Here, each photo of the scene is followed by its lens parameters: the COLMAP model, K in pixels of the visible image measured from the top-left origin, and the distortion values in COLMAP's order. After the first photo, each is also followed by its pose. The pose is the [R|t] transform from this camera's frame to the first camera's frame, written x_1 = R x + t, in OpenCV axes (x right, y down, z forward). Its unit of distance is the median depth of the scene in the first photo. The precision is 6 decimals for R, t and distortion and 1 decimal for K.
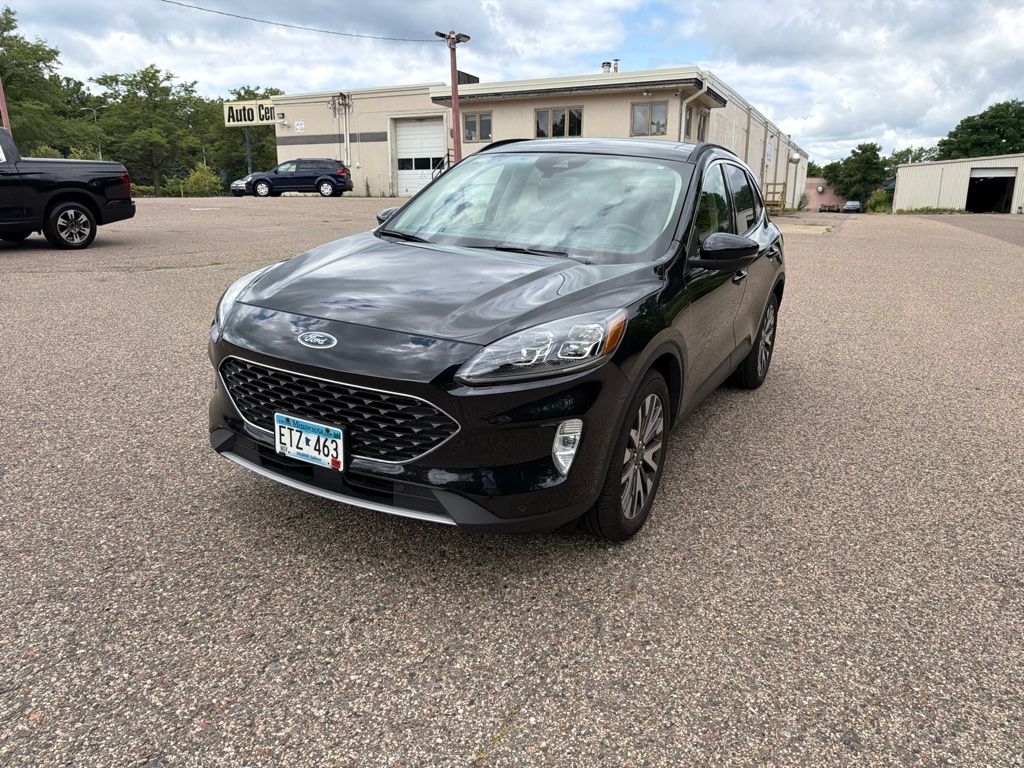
lens RADIAL K [[722.0, 0, 514.7], [0, 722.0, 388.0], [0, 0, 1]] dist [0.016123, -0.023205]
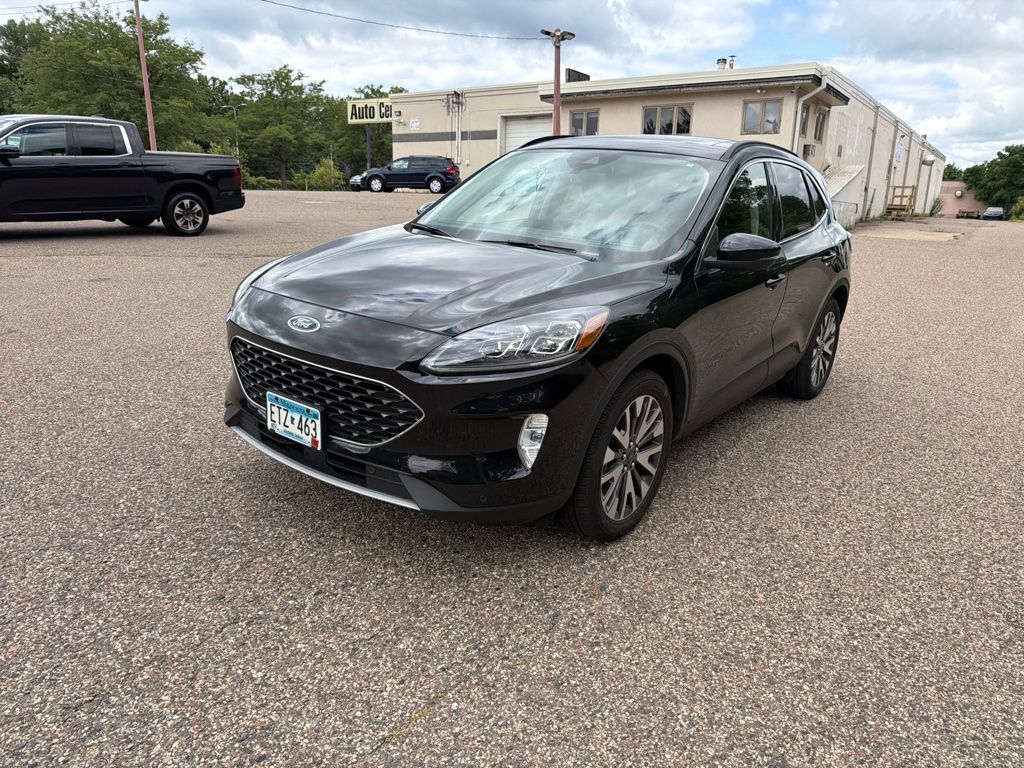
lens RADIAL K [[722.0, 0, 515.5], [0, 722.0, 386.3], [0, 0, 1]] dist [0.016123, -0.023205]
pose [[0.988307, 0.055251, -0.142117, 0.149222], [-0.055213, 0.998466, 0.004210, 0.002003], [0.142132, 0.003686, 0.989841, 0.003956]]
